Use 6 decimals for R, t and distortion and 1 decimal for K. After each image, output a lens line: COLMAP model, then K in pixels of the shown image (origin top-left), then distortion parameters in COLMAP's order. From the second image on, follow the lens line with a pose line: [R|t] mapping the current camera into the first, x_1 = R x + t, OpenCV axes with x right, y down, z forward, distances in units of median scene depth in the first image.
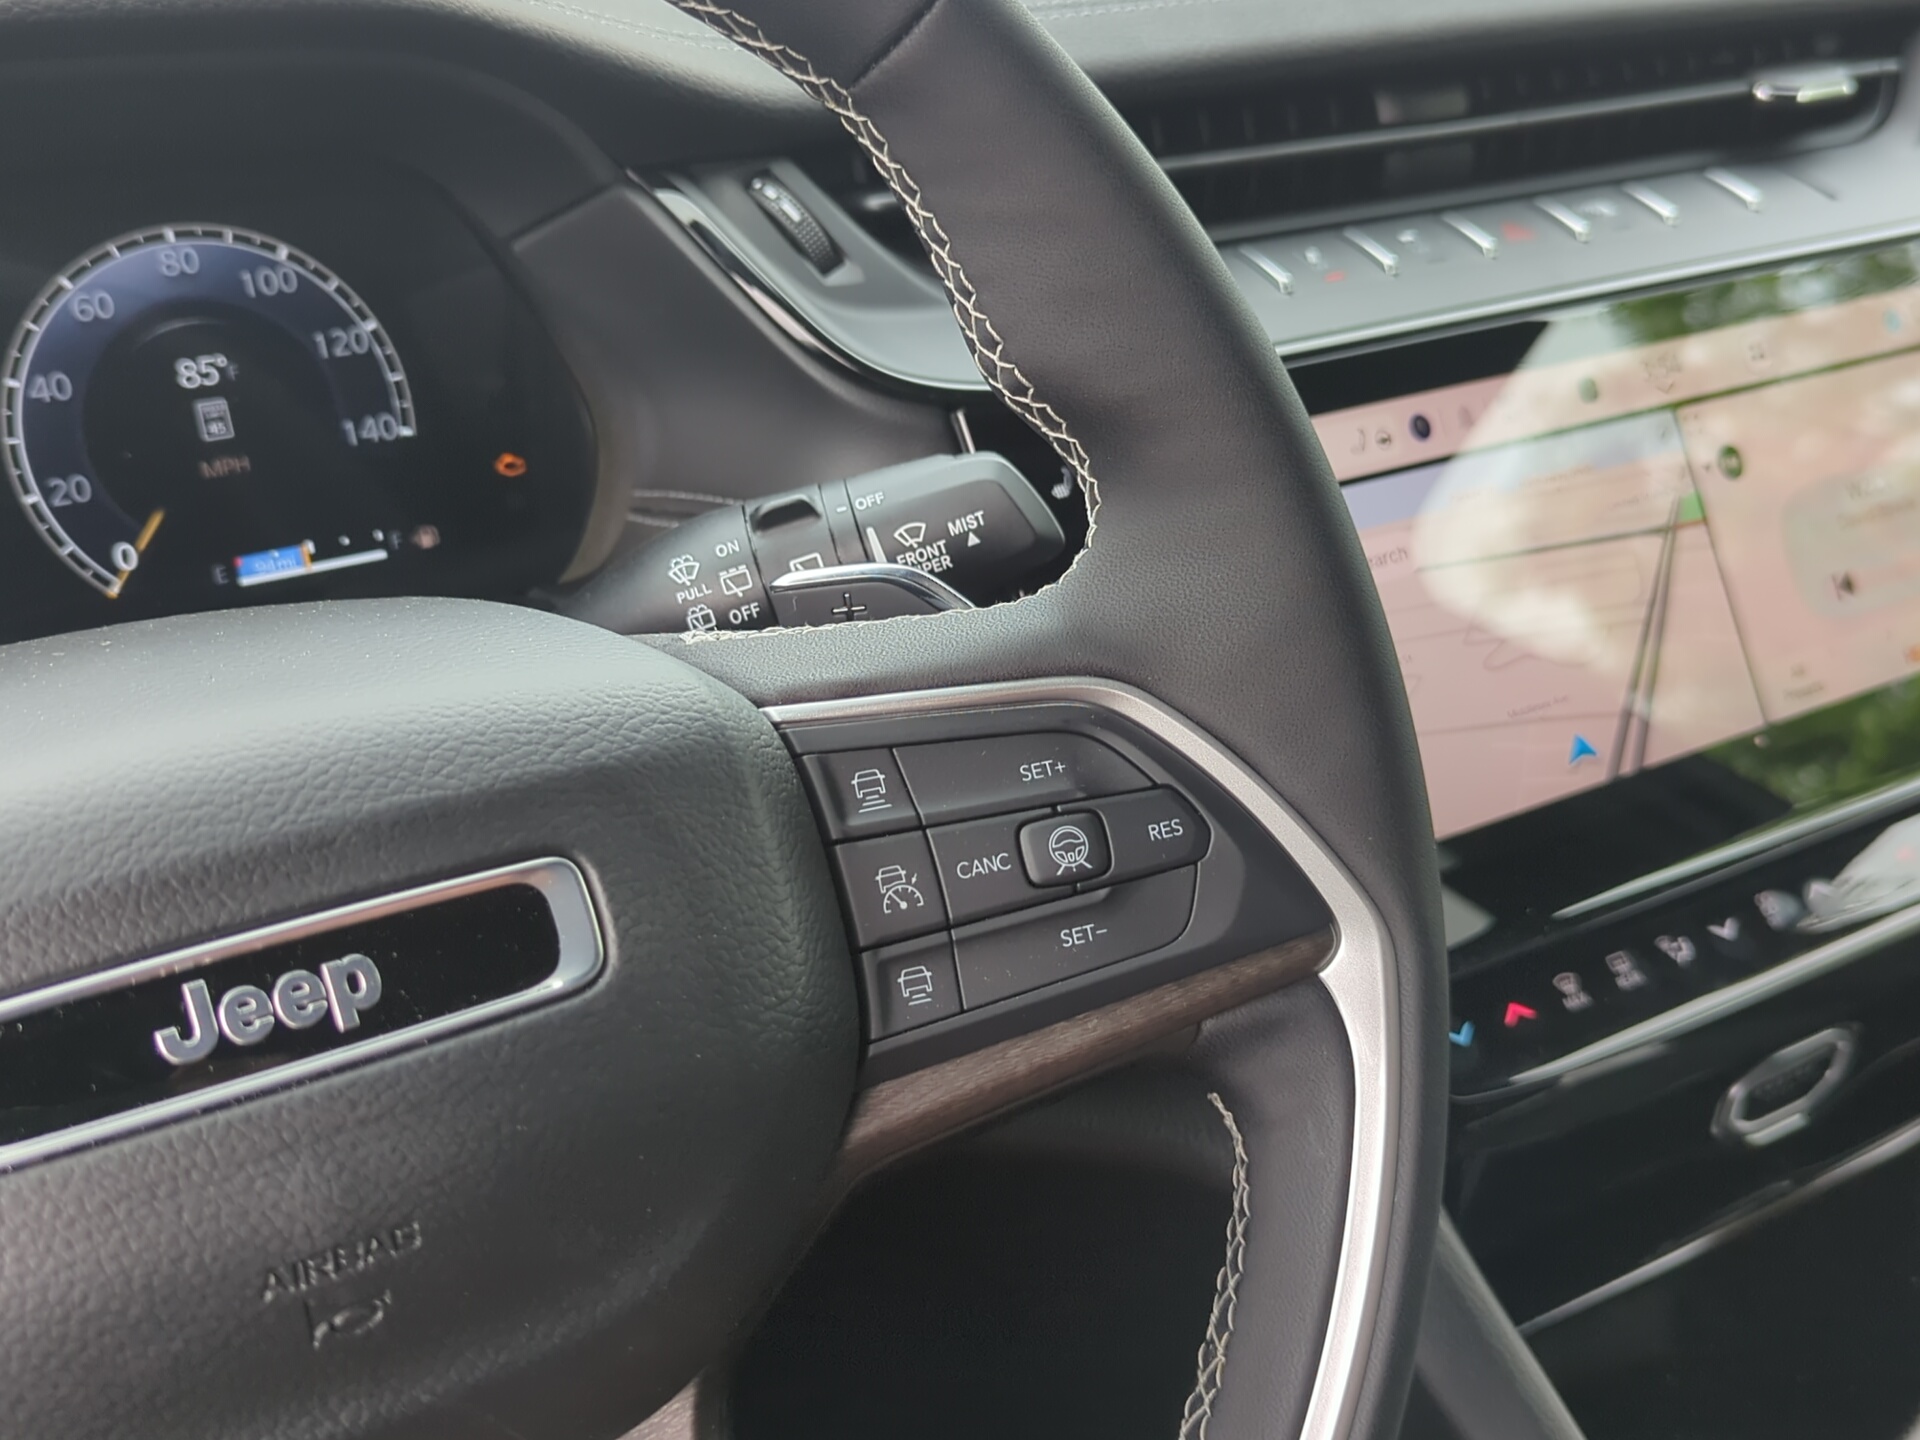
lens RADIAL K [[2253.9, 0, 974.6], [0, 2253.9, 686.1], [0, 0, 1]] dist [0.129338, -0.365572]
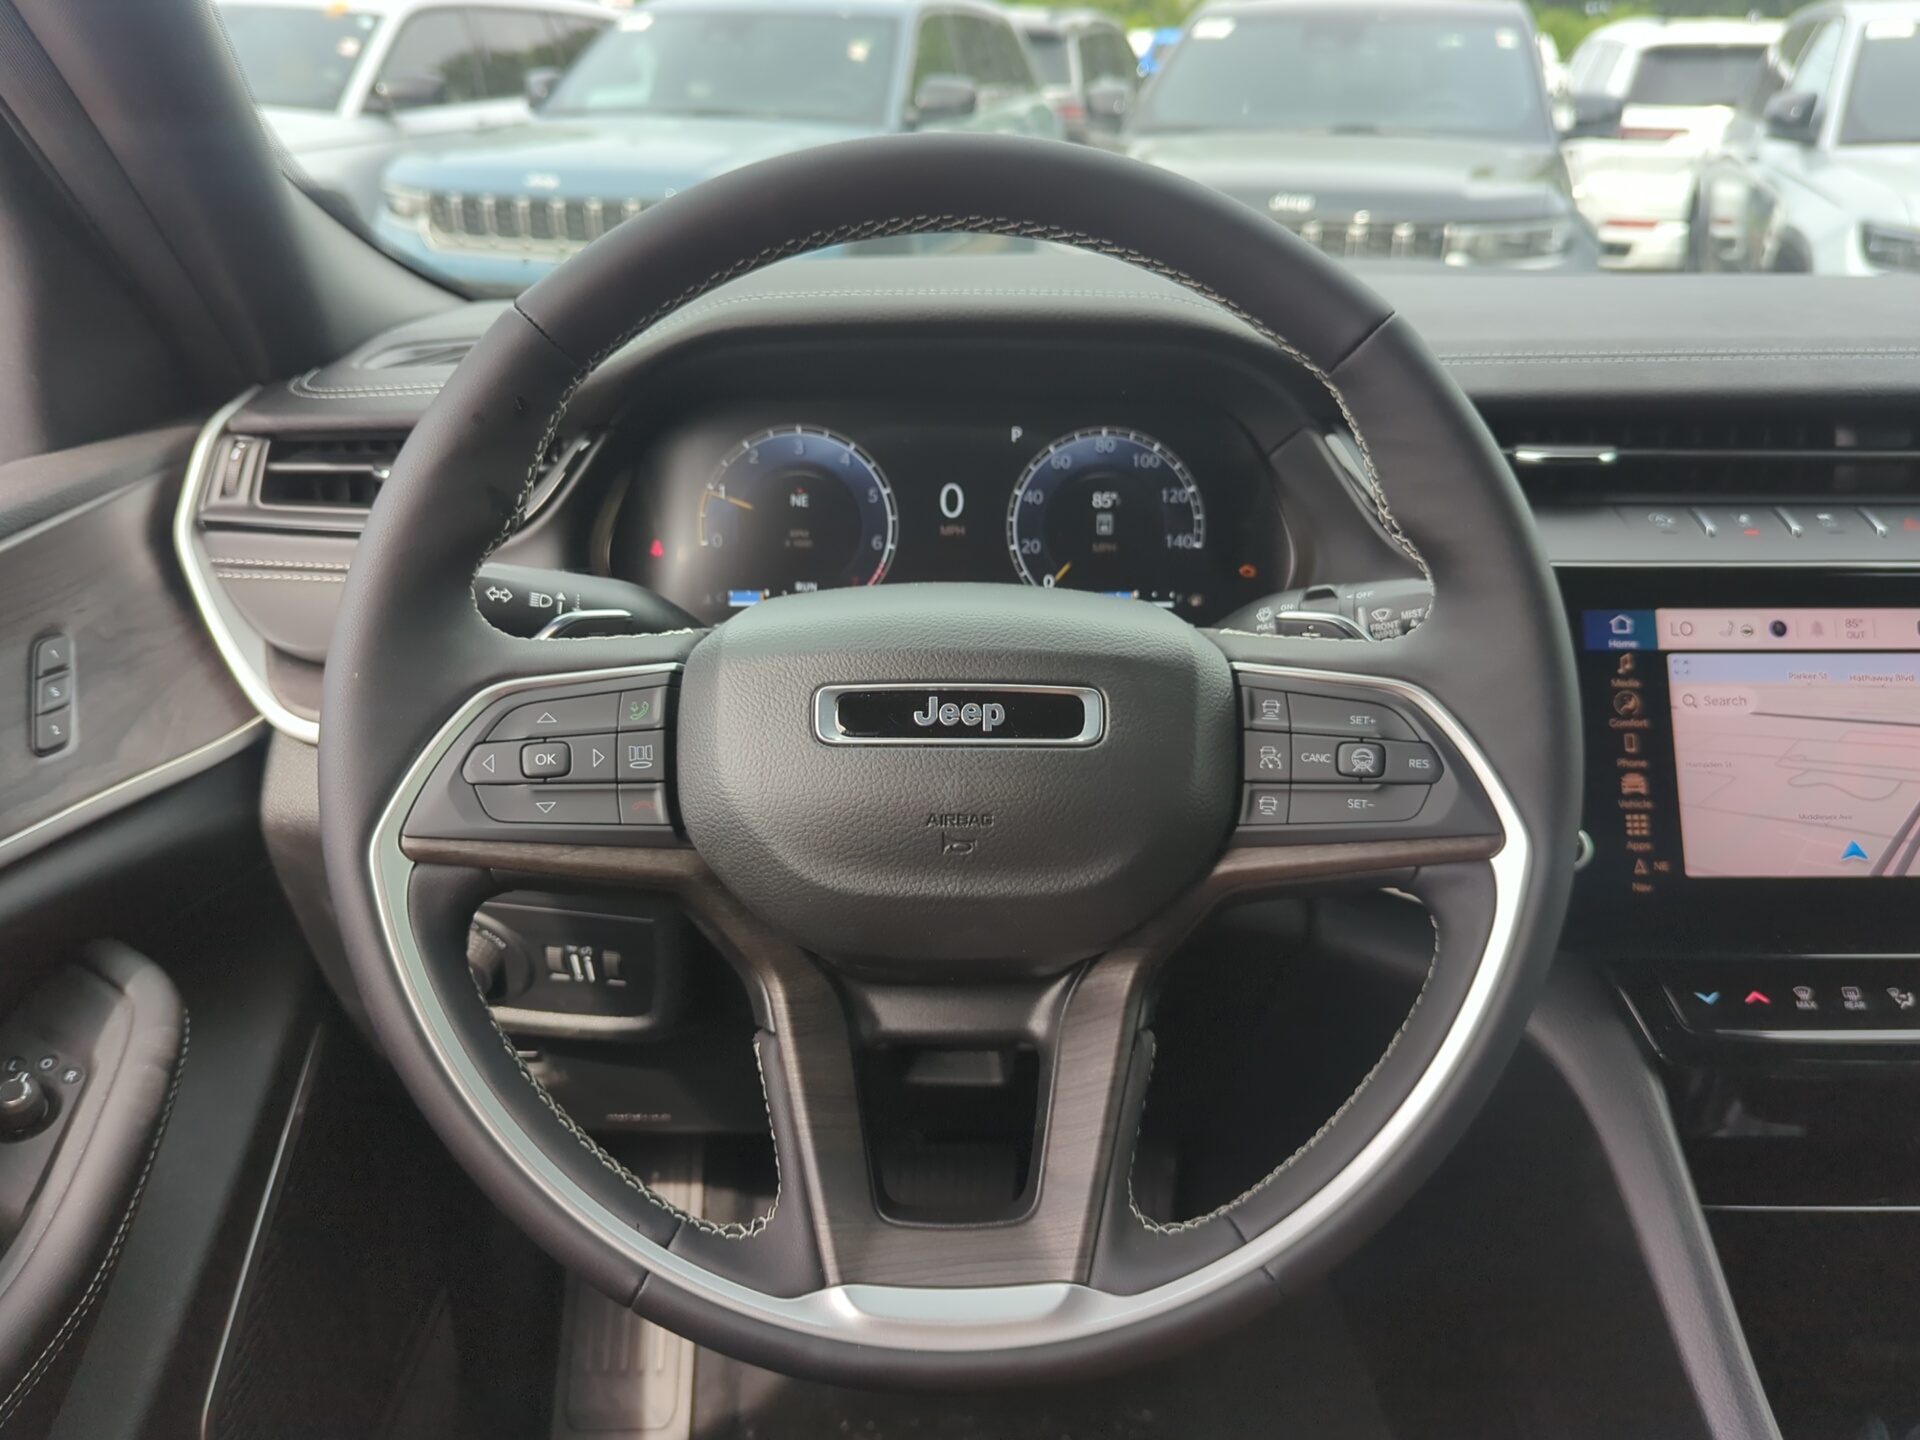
lens RADIAL K [[1553.7, 0, 977.2], [0, 1553.7, 699.3], [0, 0, 1]] dist [0.061371, -0.057616]
pose [[0.851119, 0.189544, -0.489561, 0.277547], [-0.221900, 0.975034, -0.008275, 0.071752], [0.475771, 0.115676, 0.871930, -0.239112]]
